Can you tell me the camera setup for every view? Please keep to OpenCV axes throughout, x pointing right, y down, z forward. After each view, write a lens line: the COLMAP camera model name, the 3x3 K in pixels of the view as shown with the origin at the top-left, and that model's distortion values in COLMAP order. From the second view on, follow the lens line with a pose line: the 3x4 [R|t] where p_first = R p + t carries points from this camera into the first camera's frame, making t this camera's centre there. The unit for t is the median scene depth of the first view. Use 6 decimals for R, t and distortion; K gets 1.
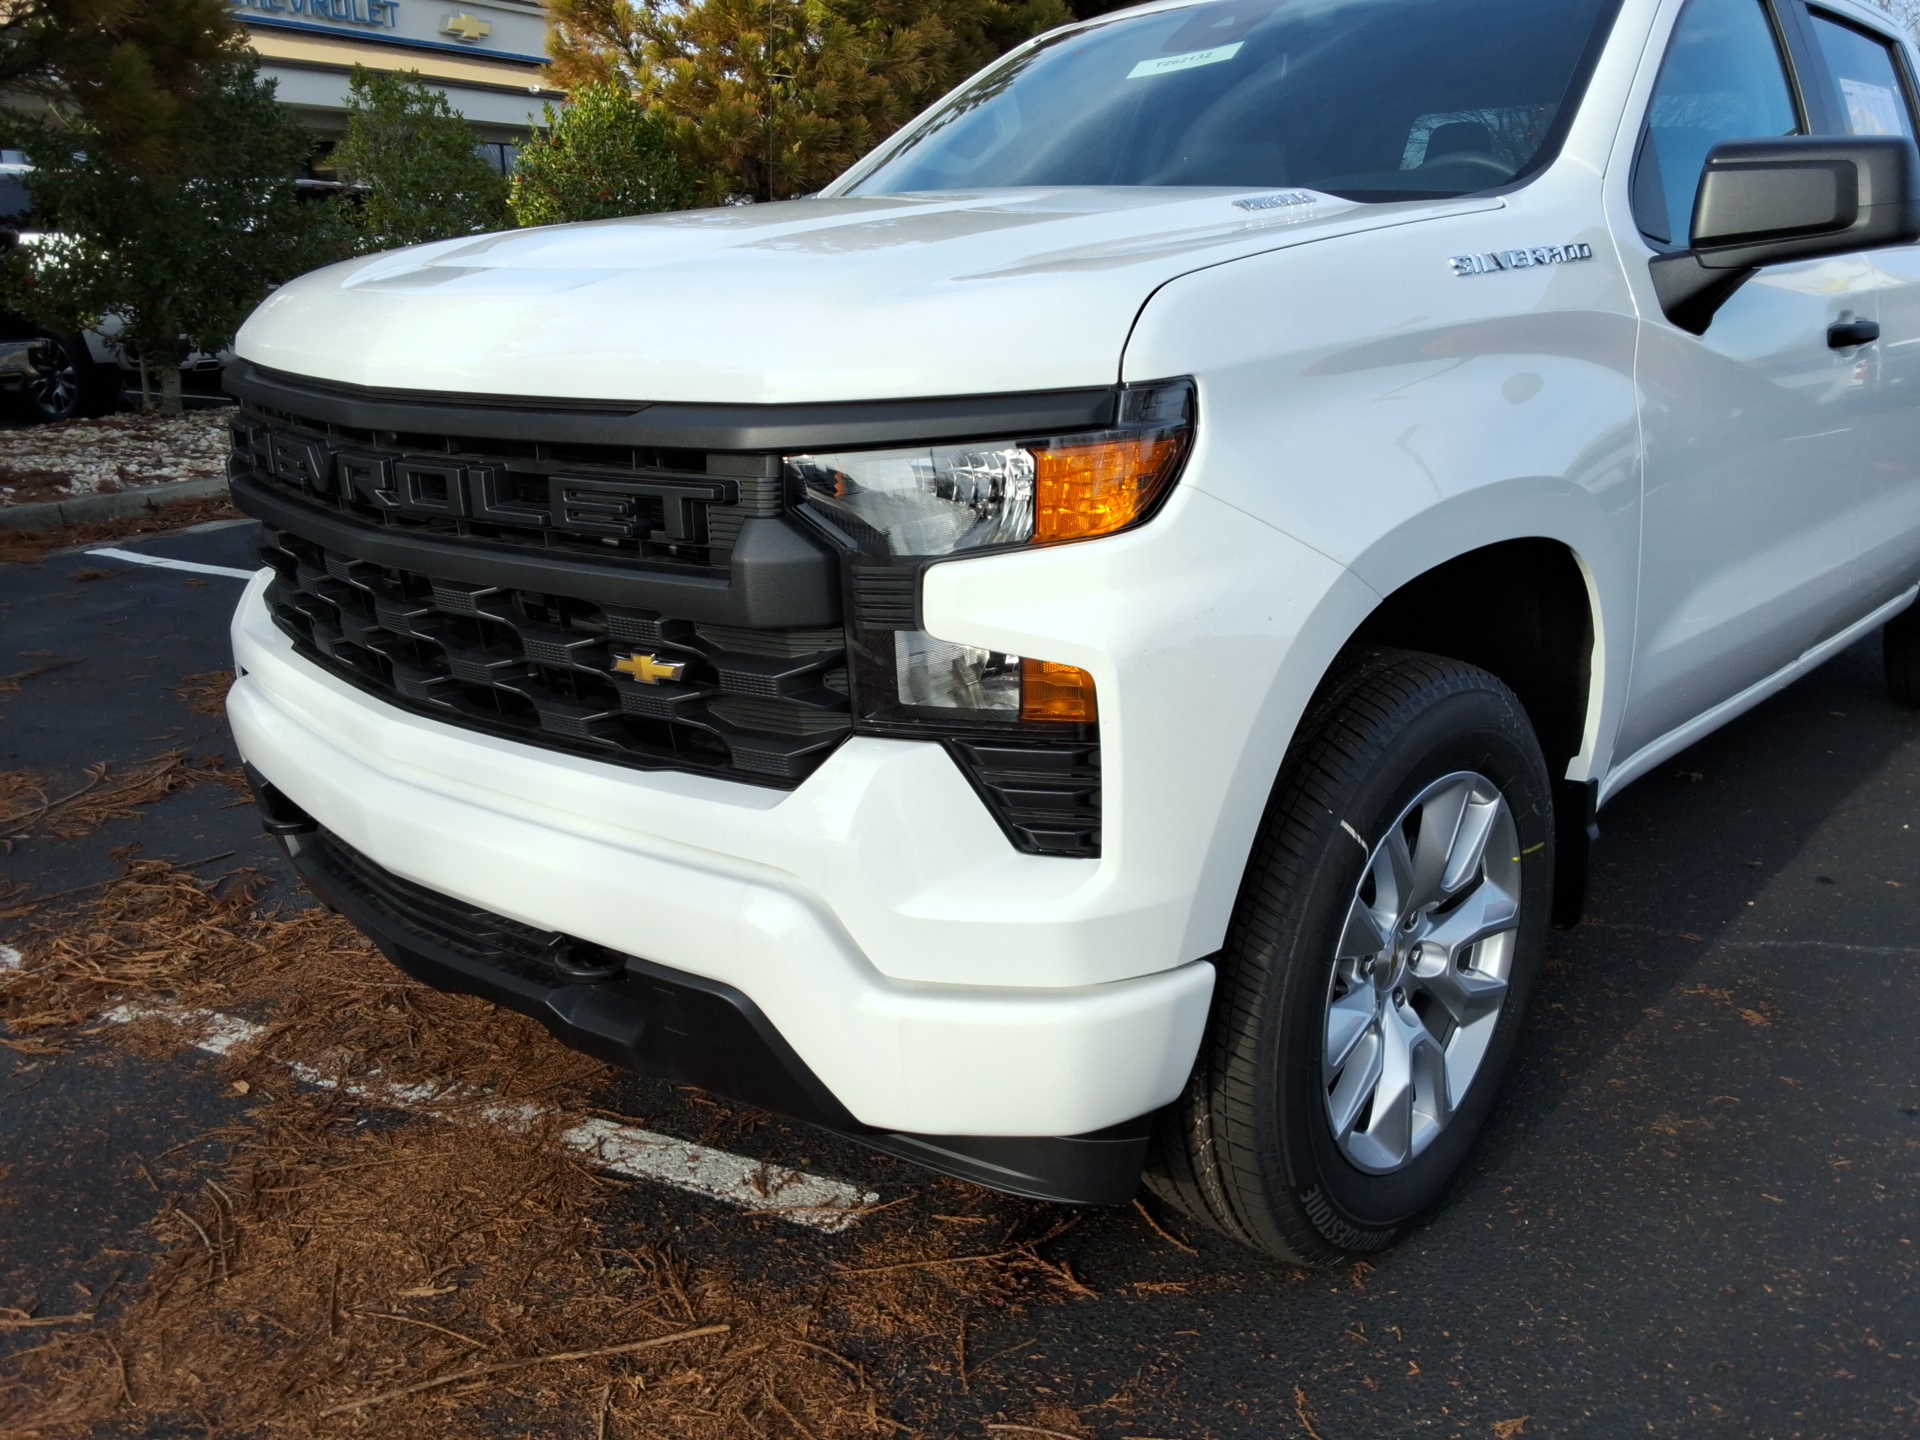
lens RADIAL K [[1536.2, 0, 982.1], [0, 1536.2, 690.3], [0, 0, 1]] dist [0.121296, -0.195643]
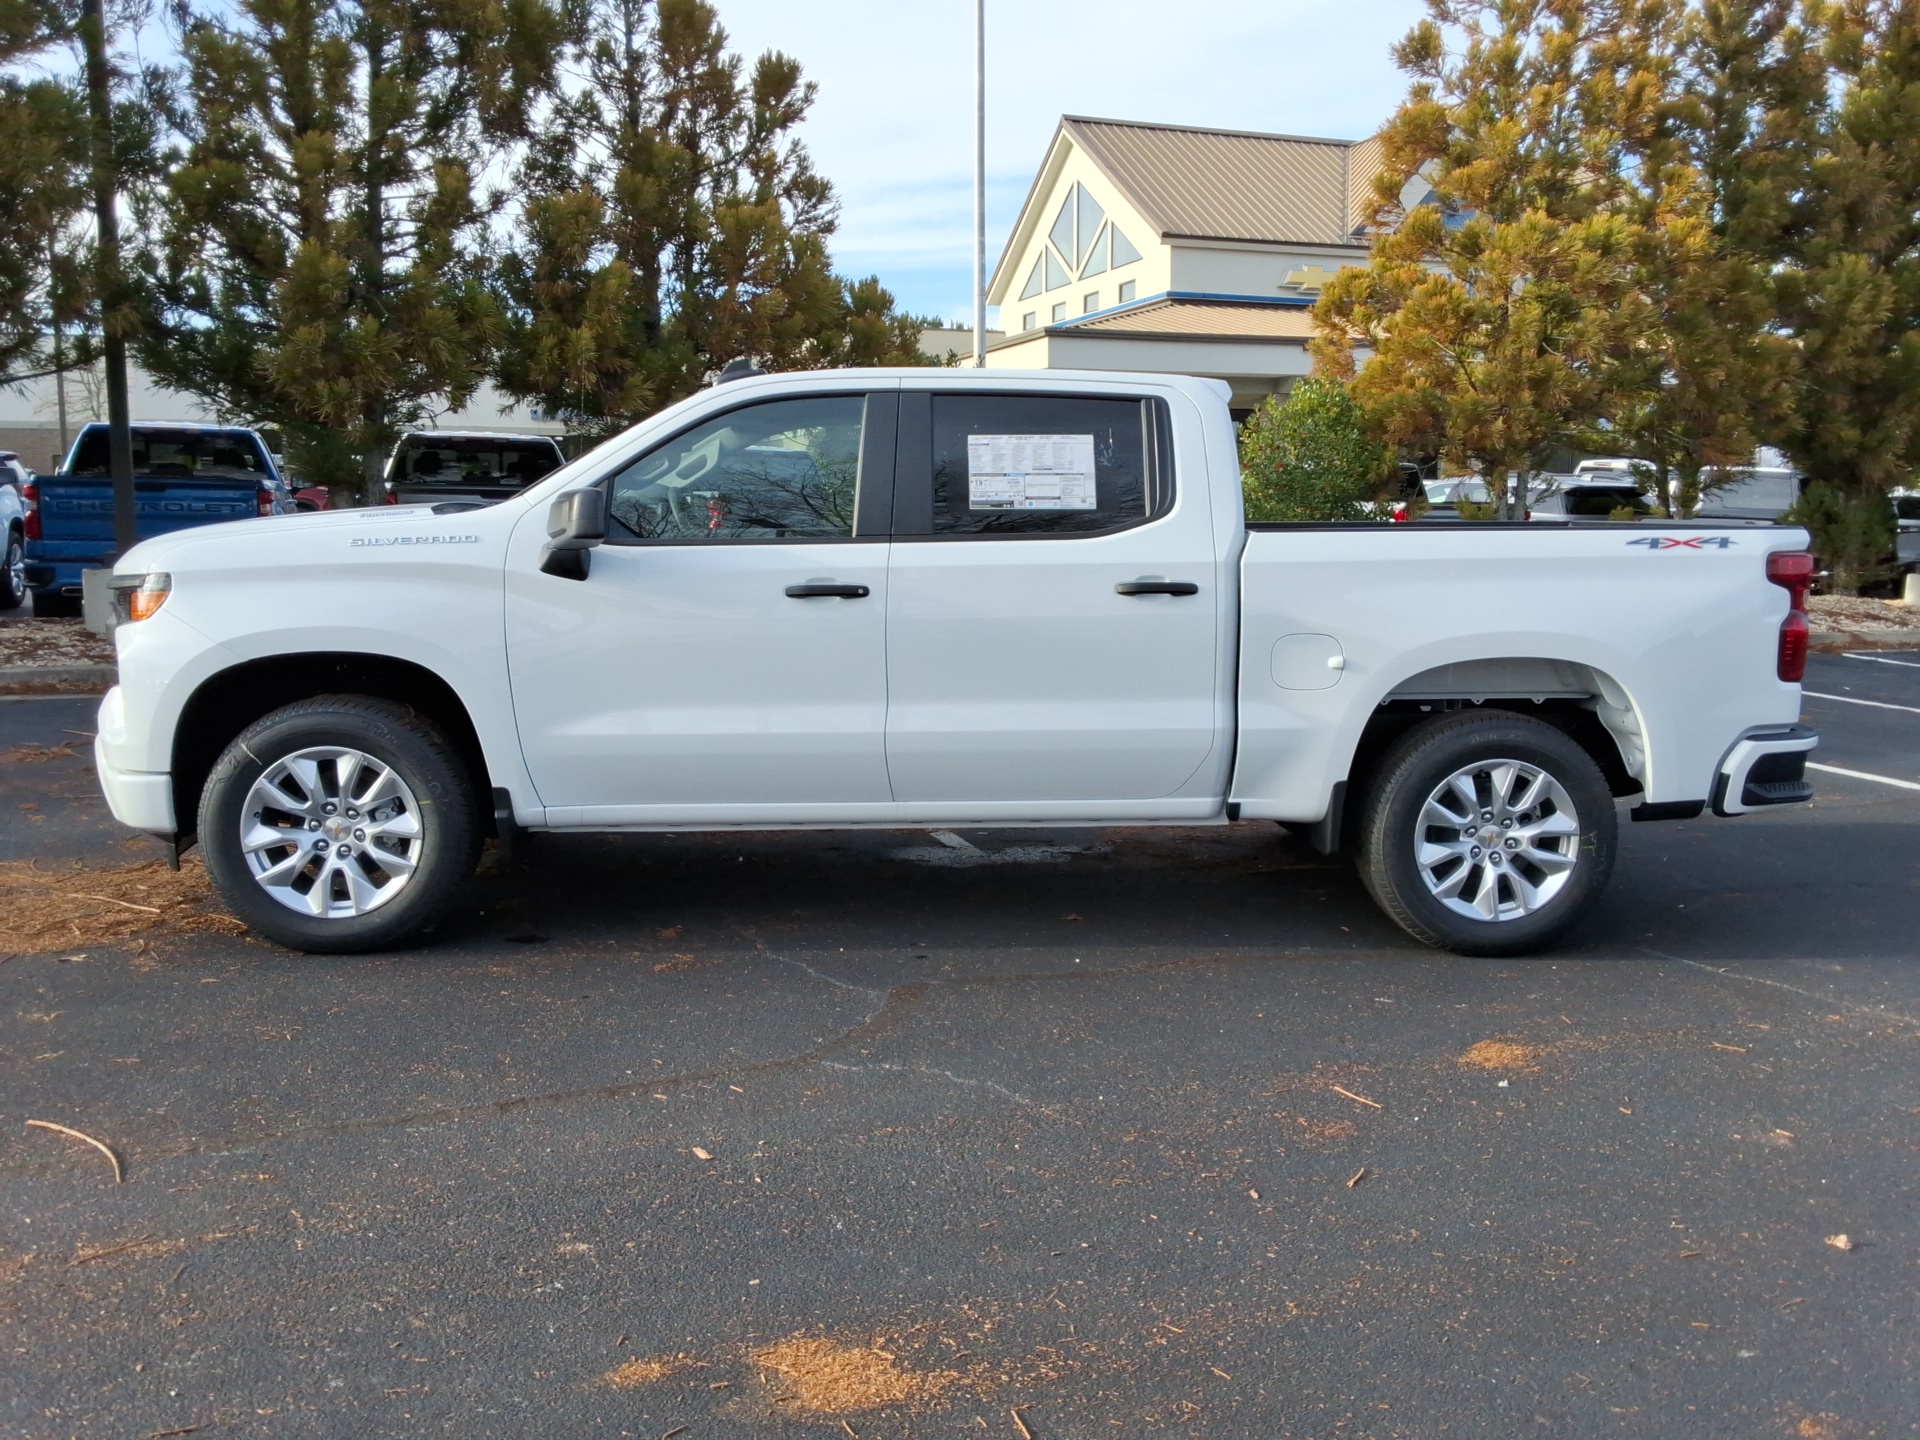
lens RADIAL K [[1536.2, 0, 982.1], [0, 1536.2, 690.3], [0, 0, 1]] dist [0.121296, -0.195643]
pose [[0.726754, 0.095405, -0.680240, 2.462890], [-0.195459, 0.978092, -0.071644, -0.050012], [0.658502, 0.185026, 0.729480, -0.107962]]
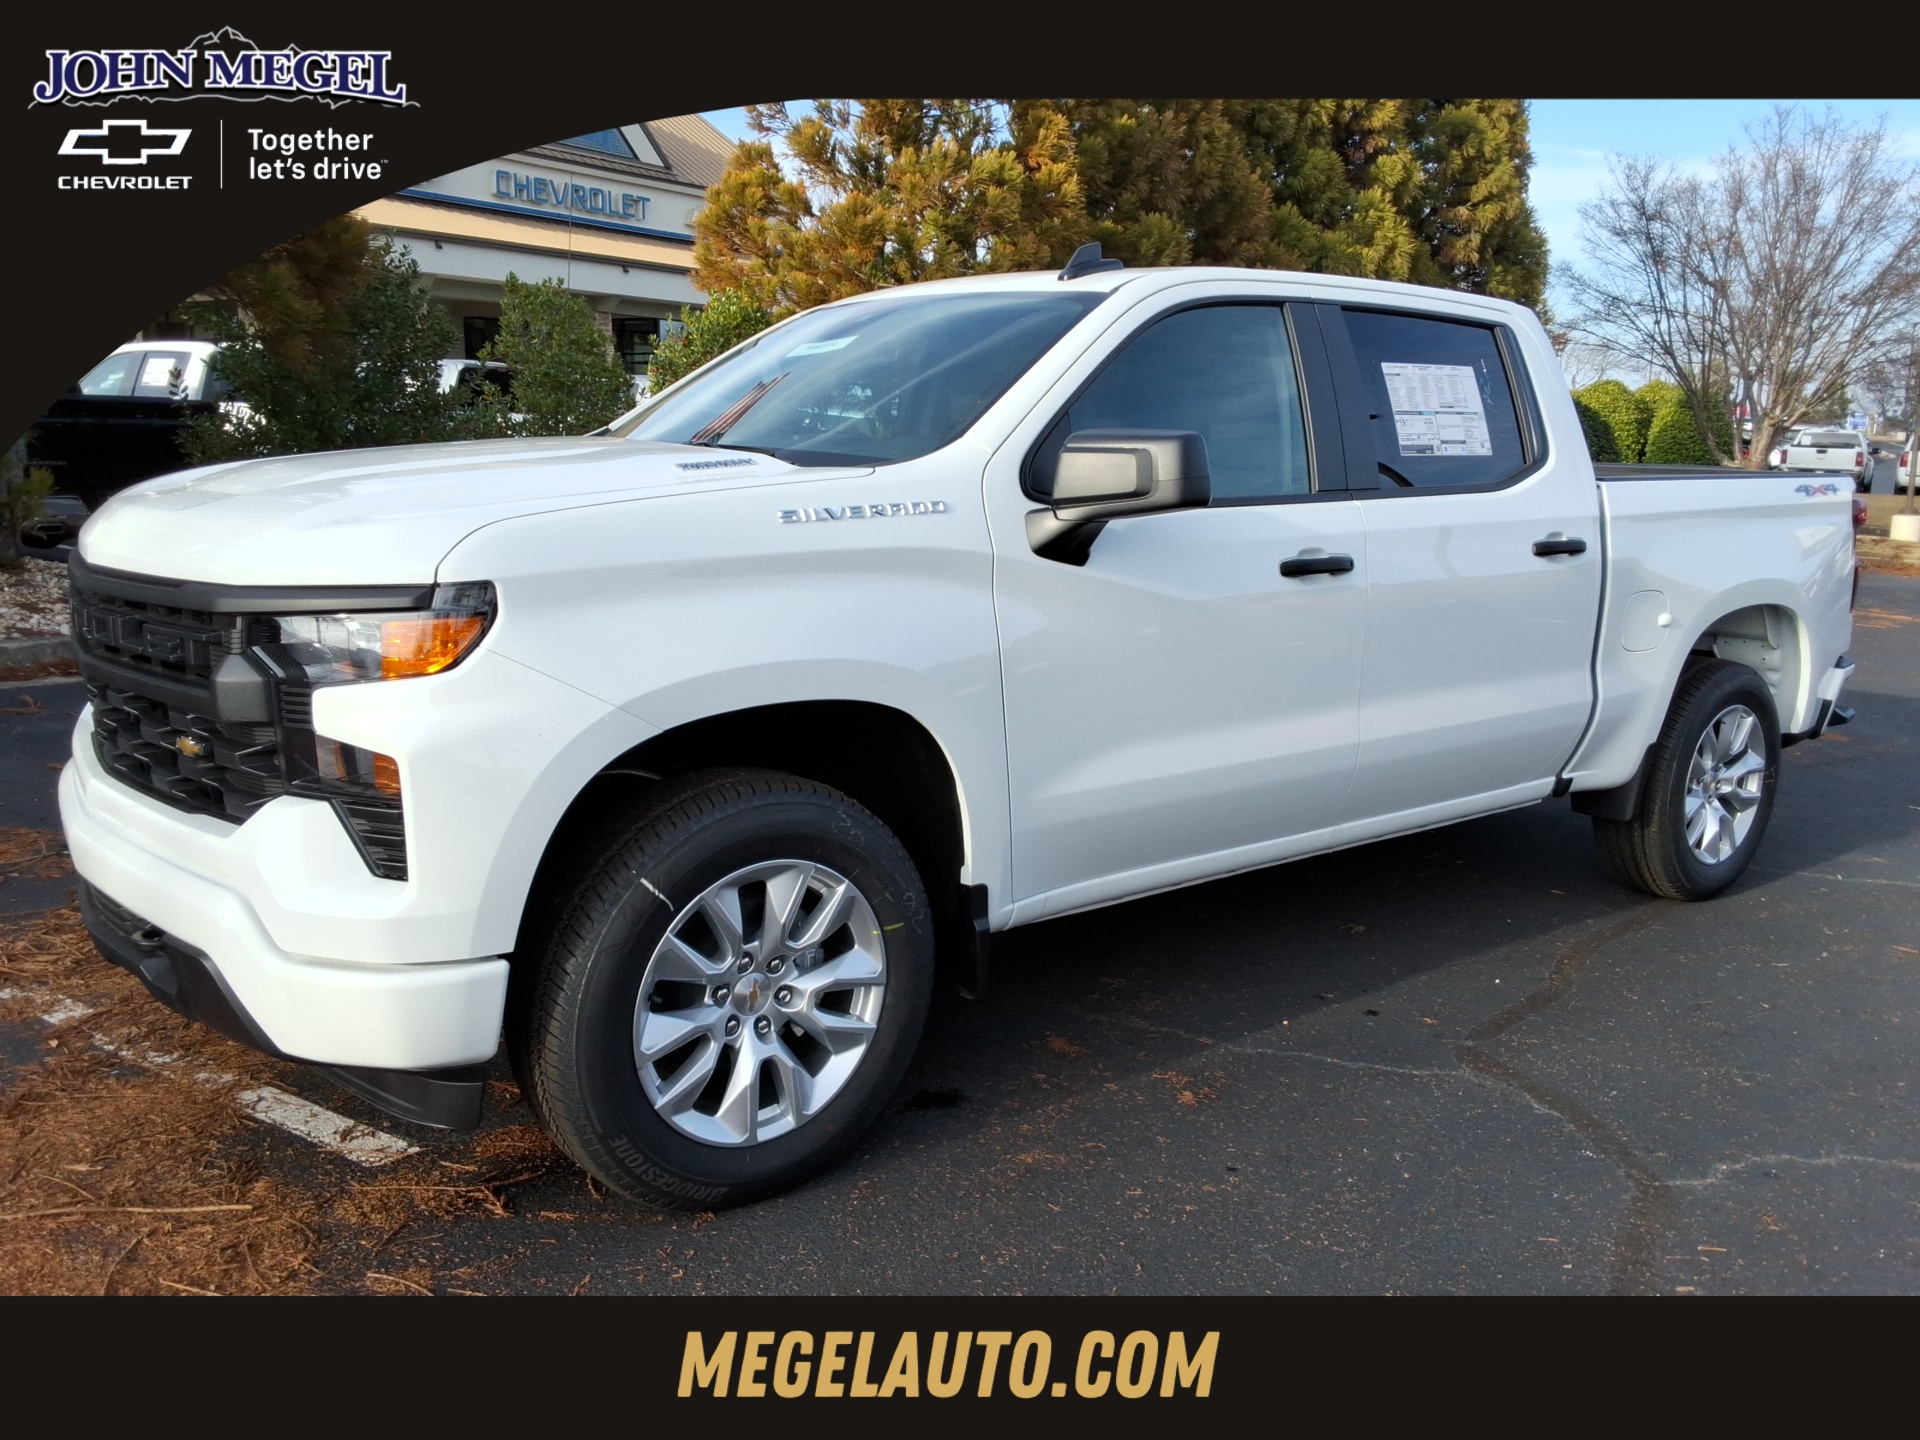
lens RADIAL K [[1536.2, 0, 982.1], [0, 1536.2, 690.3], [0, 0, 1]] dist [0.121296, -0.195643]
pose [[0.989254, 0.053671, -0.135997, 0.626130], [-0.067720, 0.992591, -0.100879, 0.027317], [0.129576, 0.109005, 0.985560, -0.369976]]
